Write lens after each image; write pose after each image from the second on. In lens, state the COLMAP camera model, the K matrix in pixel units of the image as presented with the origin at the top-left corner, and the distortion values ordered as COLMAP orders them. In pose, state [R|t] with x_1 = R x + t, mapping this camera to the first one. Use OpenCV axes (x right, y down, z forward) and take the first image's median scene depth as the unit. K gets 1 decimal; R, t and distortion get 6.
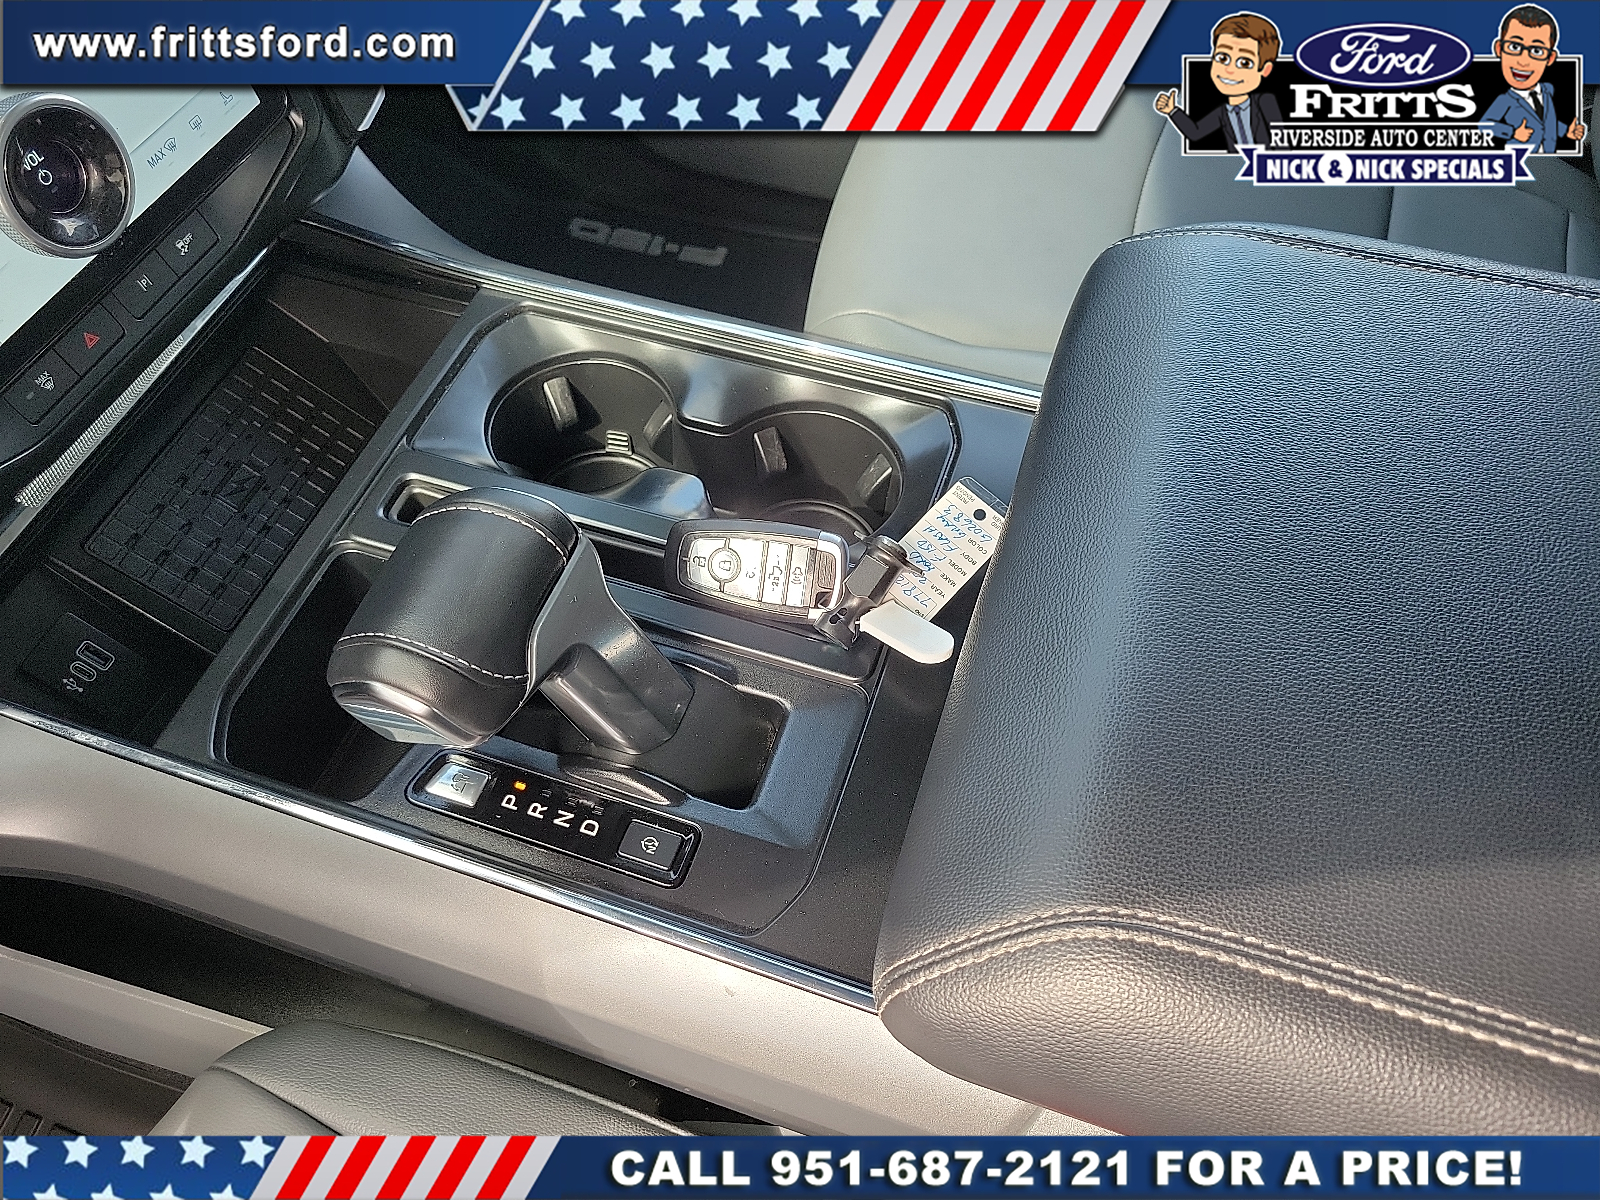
lens RADIAL K [[1218.2, 0, 800.0], [0, 1218.2, 600.0], [0, 0, 1]] dist [0.030693, -0.004927]
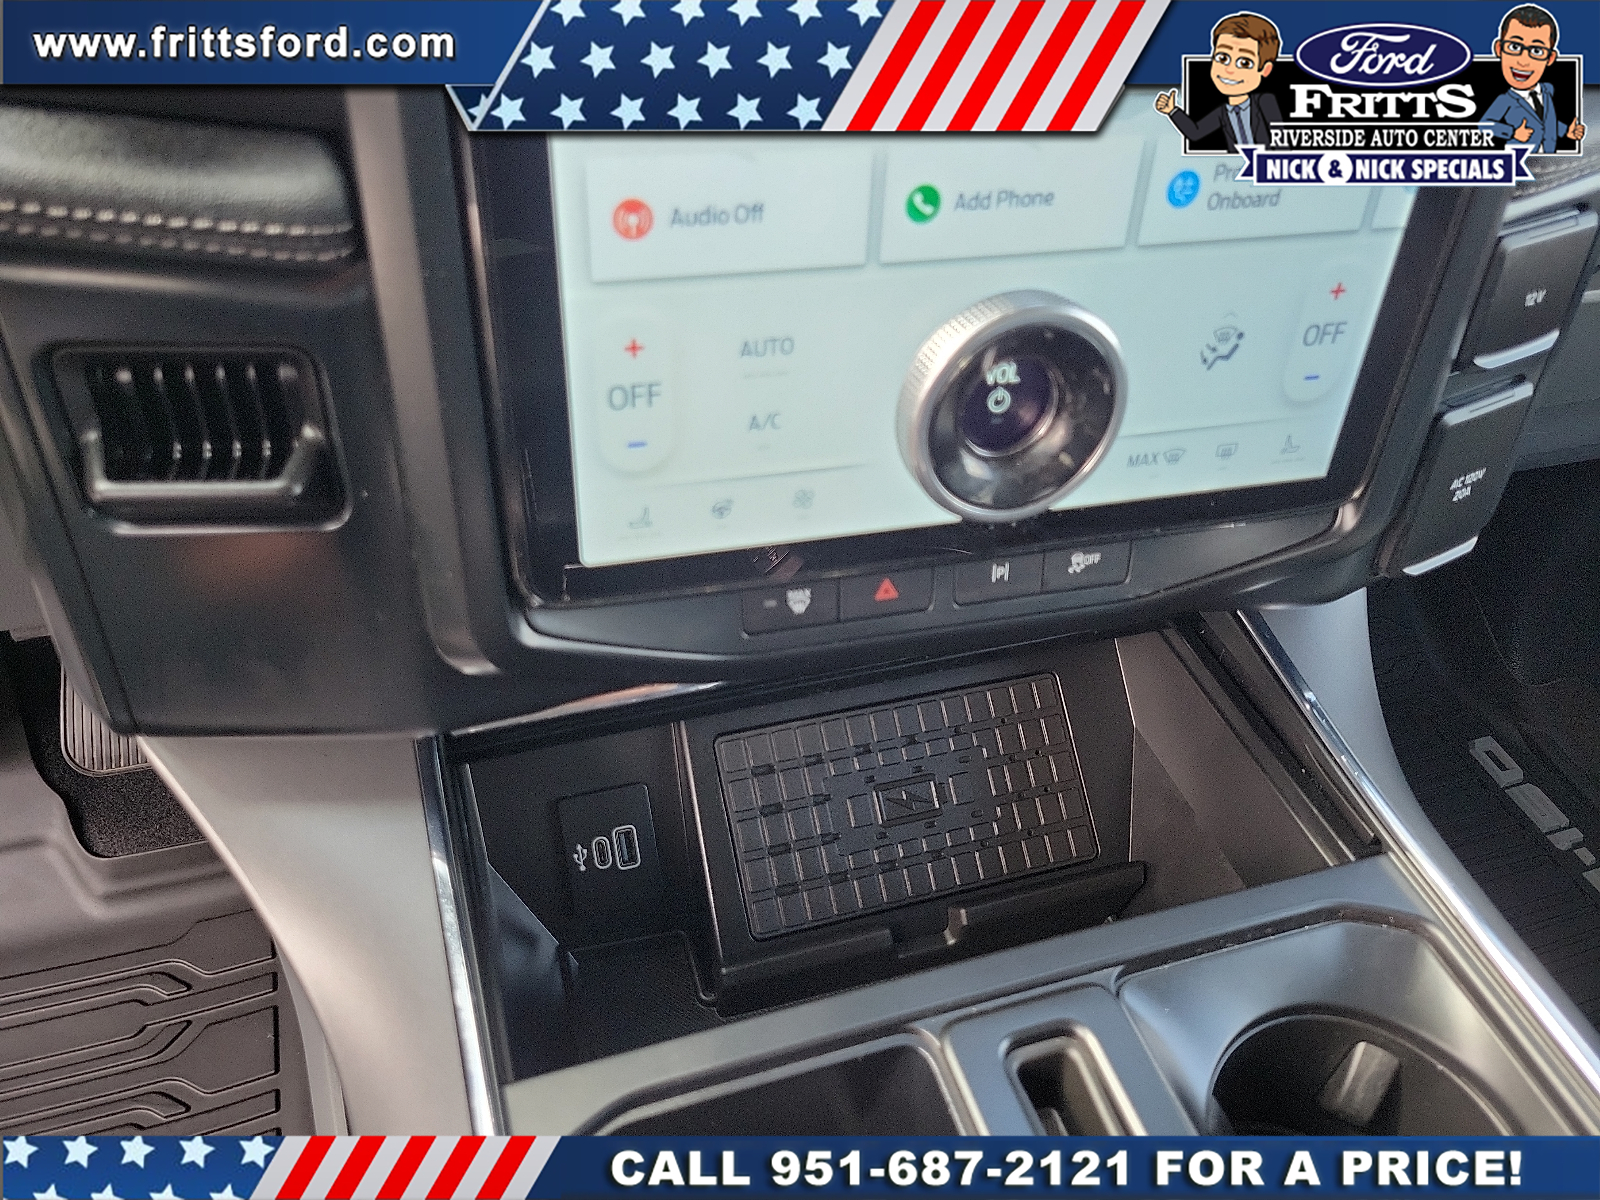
lens RADIAL K [[1218.2, 0, 800.0], [0, 1218.2, 600.0], [0, 0, 1]] dist [0.030693, -0.004927]
pose [[0.607136, 0.602286, -0.518303, -0.230957], [-0.705041, 0.709164, -0.001807, -0.161139], [0.366474, 0.366522, 0.855195, 0.372942]]
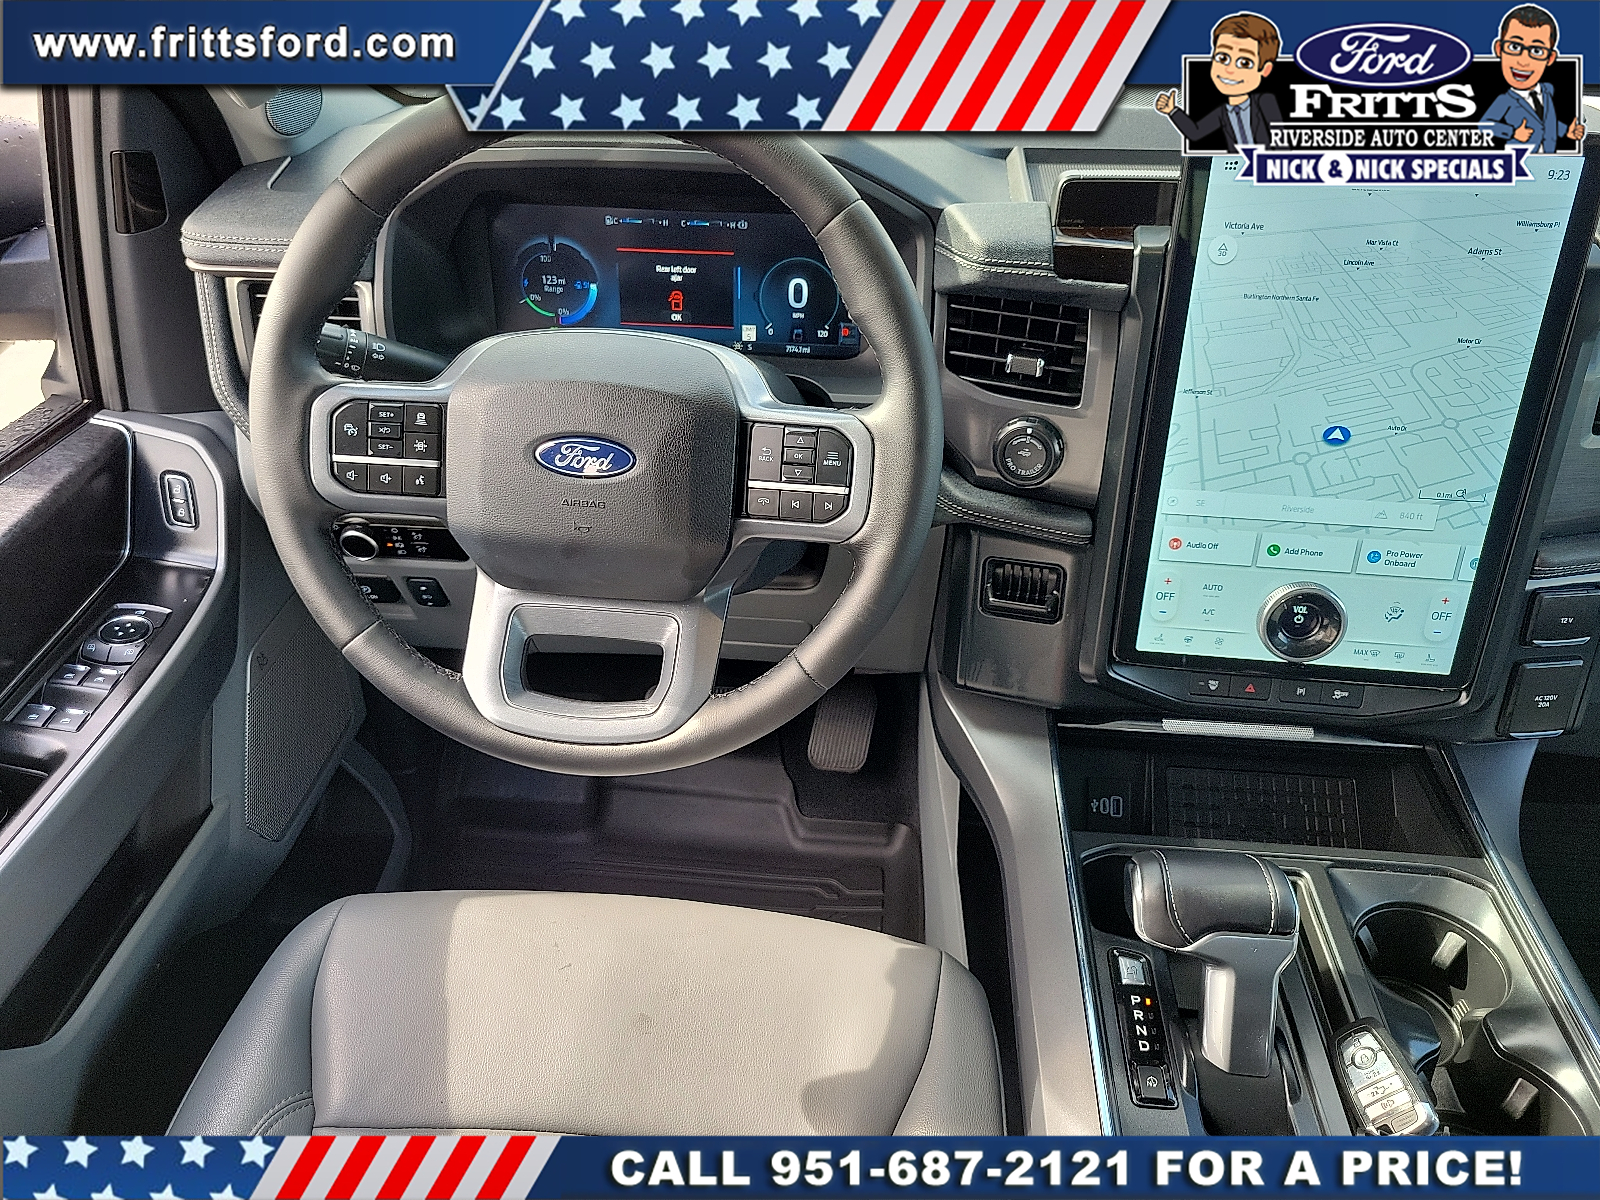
lens RADIAL K [[1218.2, 0, 800.0], [0, 1218.2, 600.0], [0, 0, 1]] dist [0.030693, -0.004927]
pose [[0.243831, 0.543286, -0.803360, 0.592877], [-0.802592, 0.578052, 0.147320, -0.020010], [0.544420, 0.608849, 0.576984, -0.441962]]
